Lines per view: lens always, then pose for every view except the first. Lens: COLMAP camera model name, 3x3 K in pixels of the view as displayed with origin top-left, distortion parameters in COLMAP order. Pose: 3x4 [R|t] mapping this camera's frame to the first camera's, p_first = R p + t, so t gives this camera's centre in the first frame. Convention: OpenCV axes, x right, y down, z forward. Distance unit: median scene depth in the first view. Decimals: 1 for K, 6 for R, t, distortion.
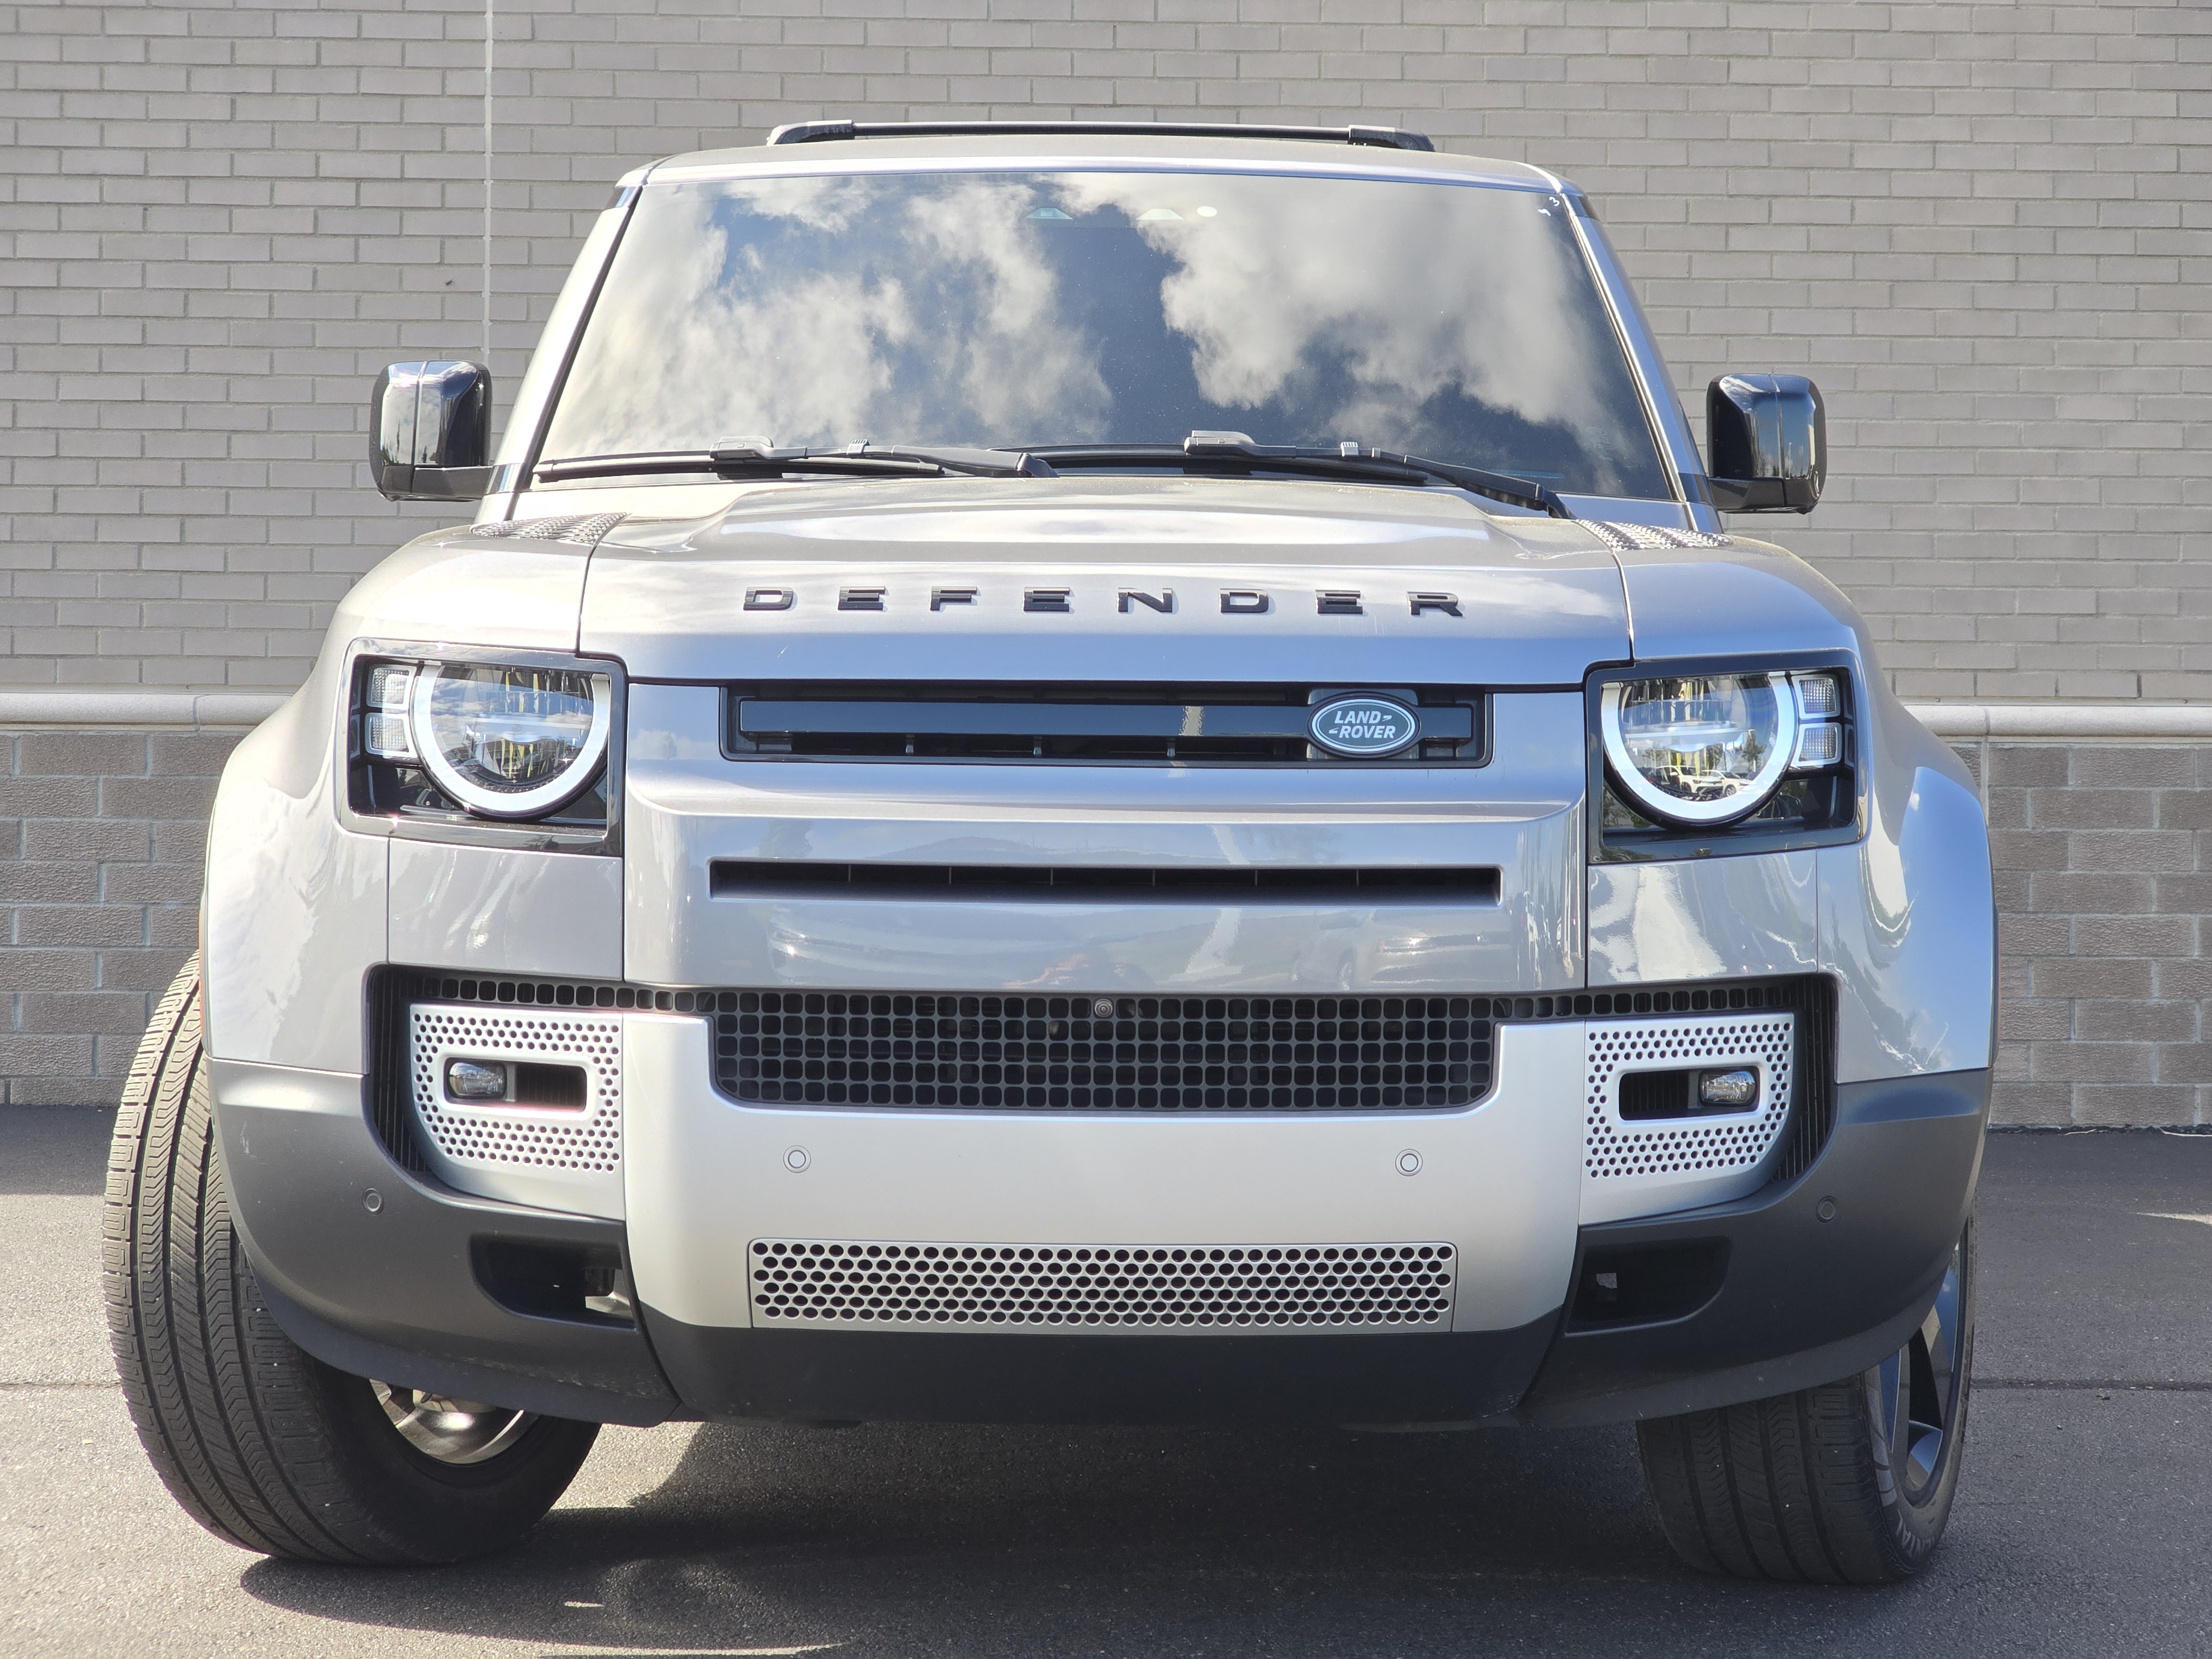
lens RADIAL K [[4046.3, 0, 1163.9], [0, 4046.3, 856.7], [0, 0, 1]] dist [-0.024544, 0.000000]
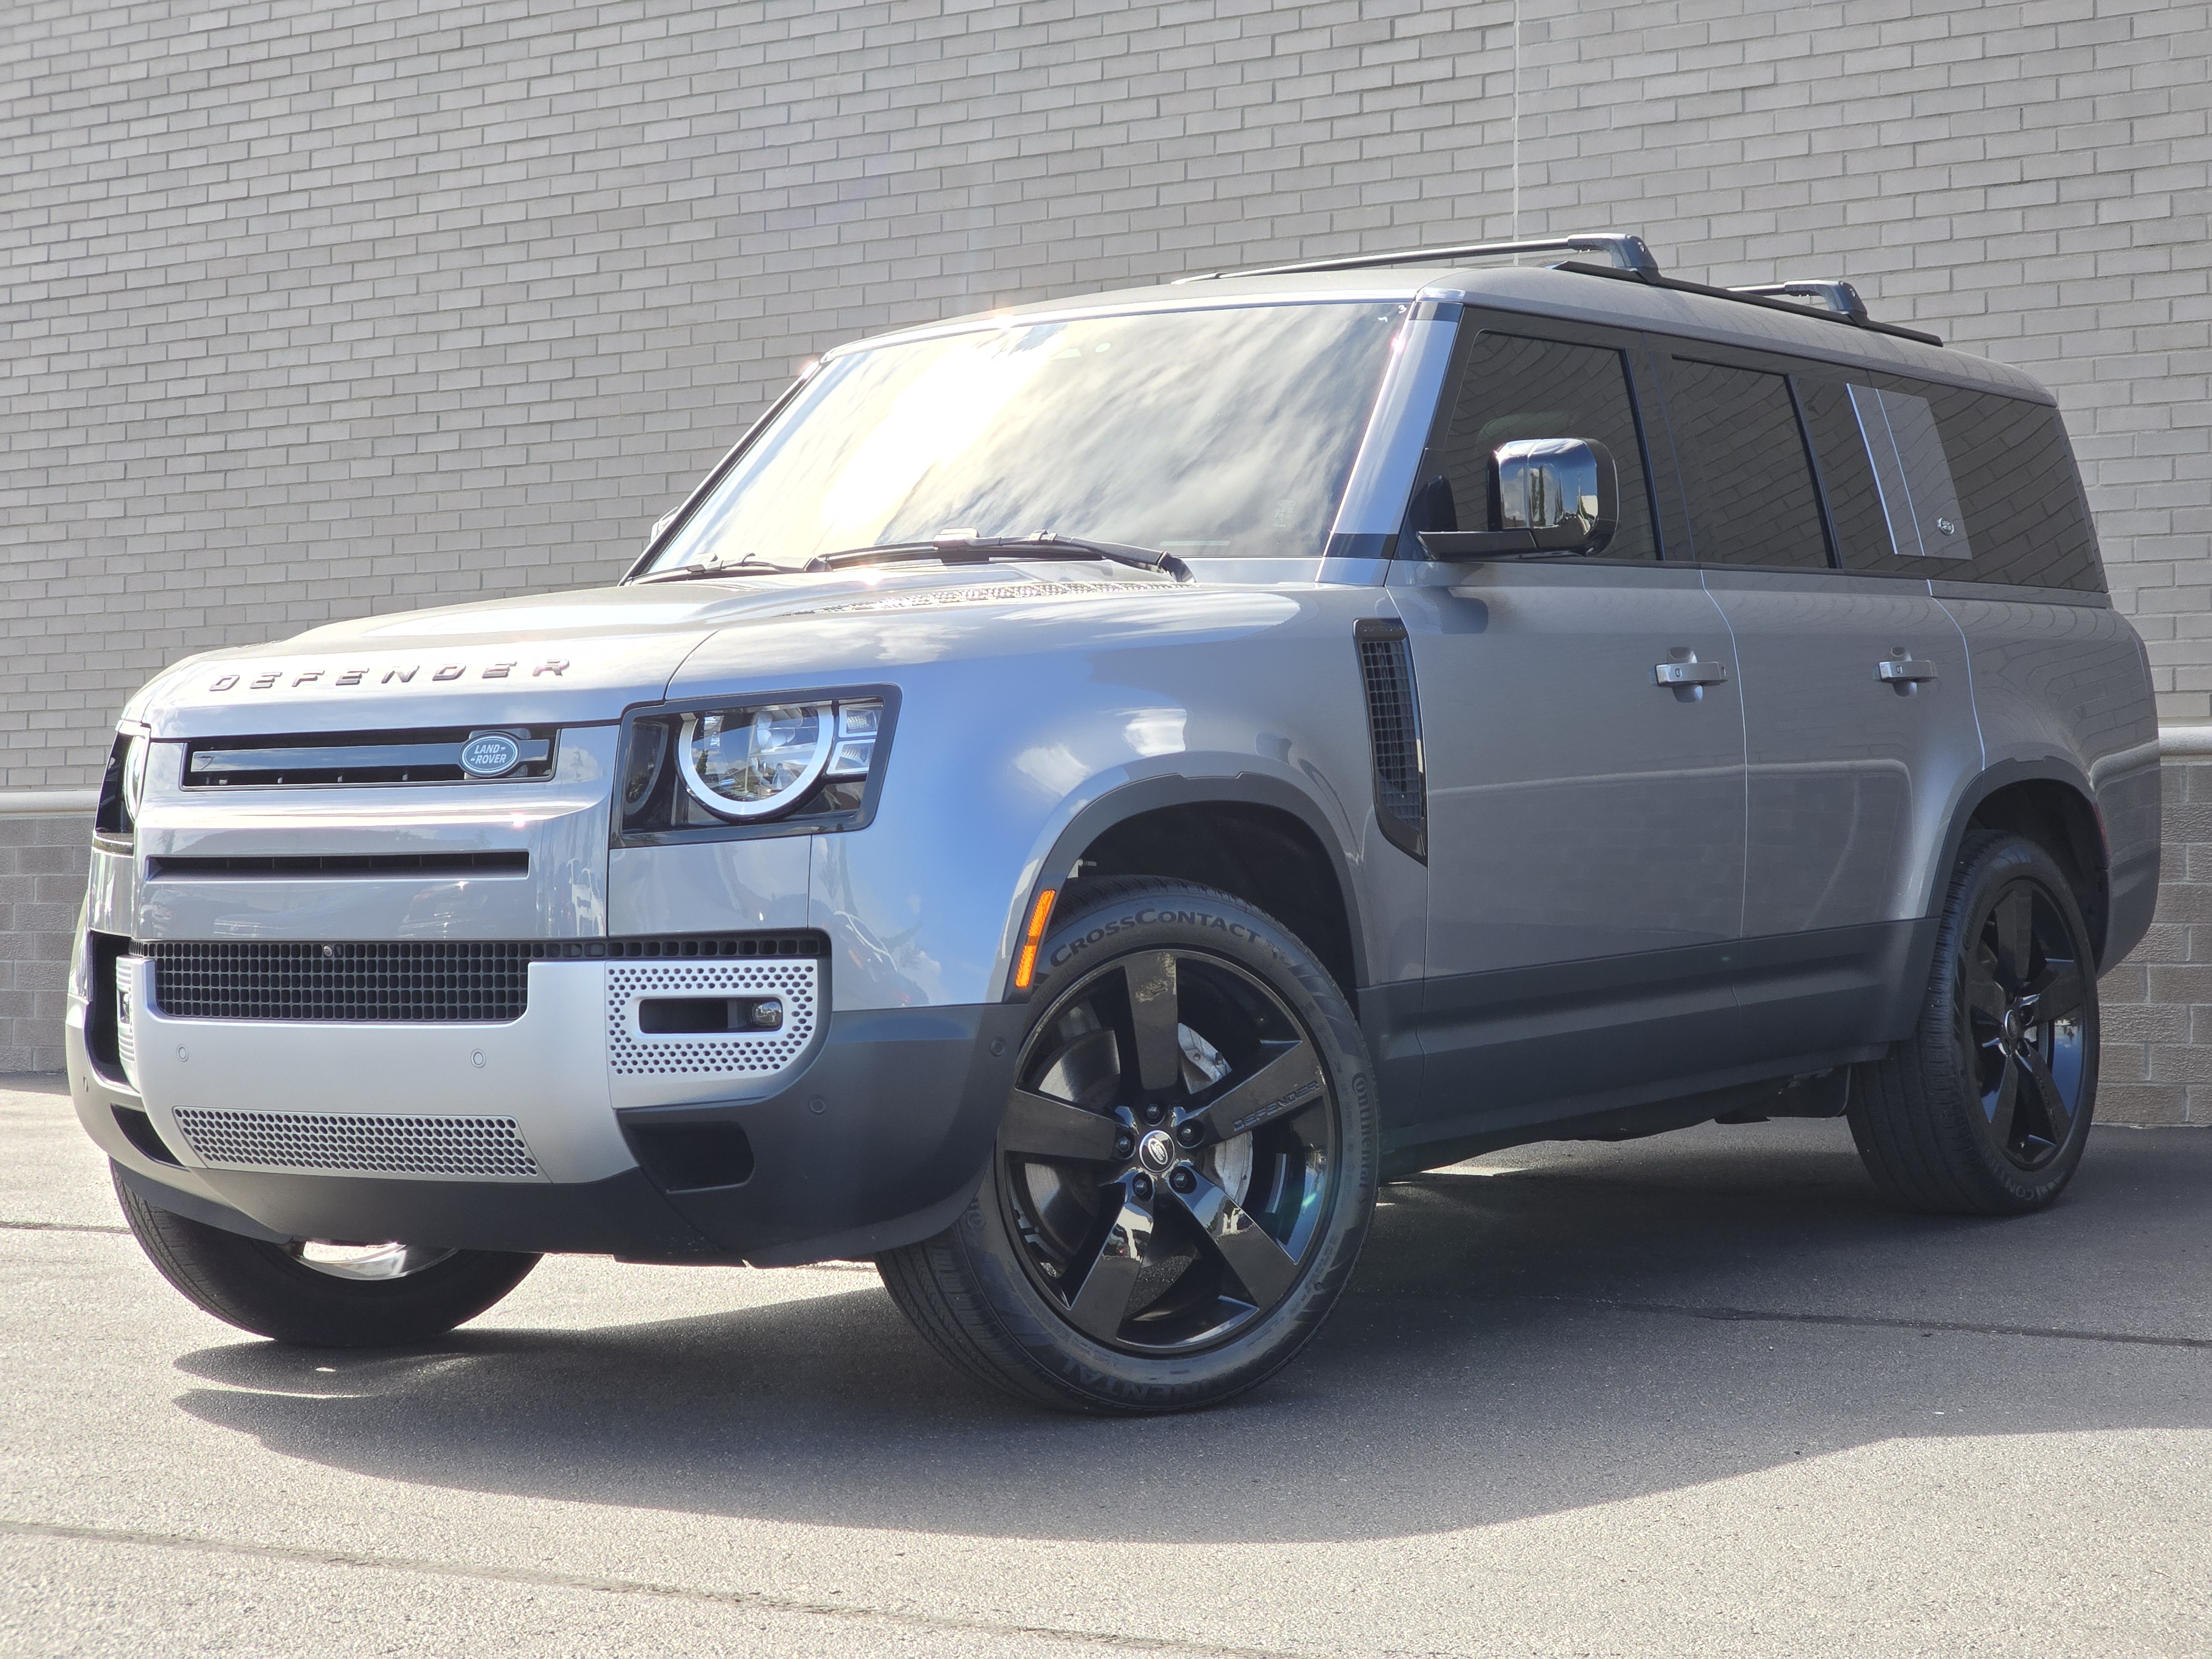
lens RADIAL K [[4046.3, 0, 1207.8], [0, 4046.3, 891.1], [0, 0, 1]] dist [-0.024544, 0.000000]
pose [[0.804279, -0.011229, -0.594146, 0.457689], [0.006593, 0.999929, -0.009973, 0.013311], [0.594216, 0.004104, 0.804295, 0.002077]]
